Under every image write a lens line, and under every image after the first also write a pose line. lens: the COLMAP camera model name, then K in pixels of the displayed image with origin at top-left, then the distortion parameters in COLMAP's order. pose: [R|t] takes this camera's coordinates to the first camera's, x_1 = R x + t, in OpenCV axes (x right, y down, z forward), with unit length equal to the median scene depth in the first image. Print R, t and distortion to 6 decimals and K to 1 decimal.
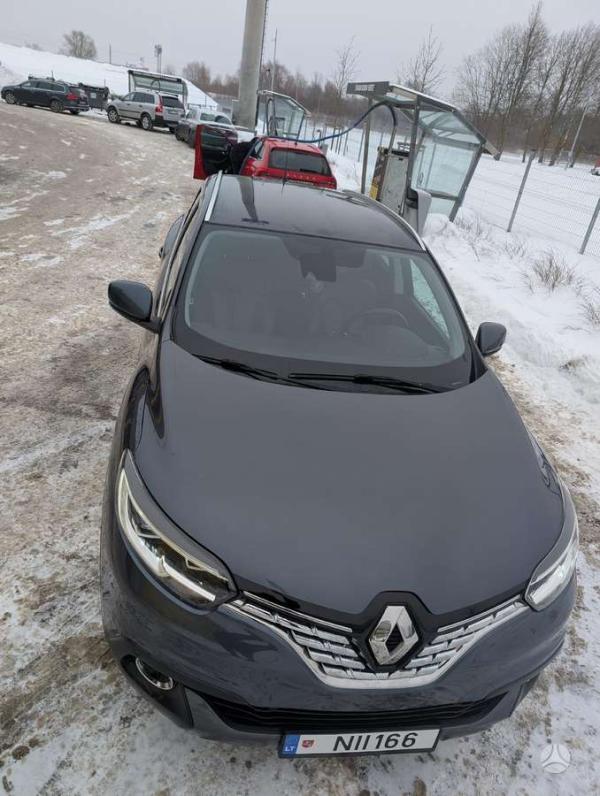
lens RADIAL K [[565.4, 0, 300.0], [0, 565.4, 397.8], [0, 0, 1]] dist [0.003325, -0.005203]
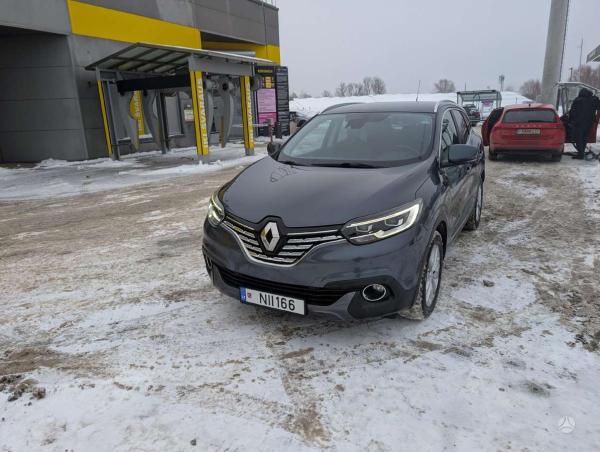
lens RADIAL K [[426.2, 0, 298.9], [0, 426.2, 226.0], [0, 0, 1]] dist [0.003325, -0.005203]
pose [[0.787660, -0.017723, -0.615855, 1.168326], [-0.129959, 0.972316, -0.194195, 0.624472], [0.602247, 0.232996, 0.763552, -0.224400]]
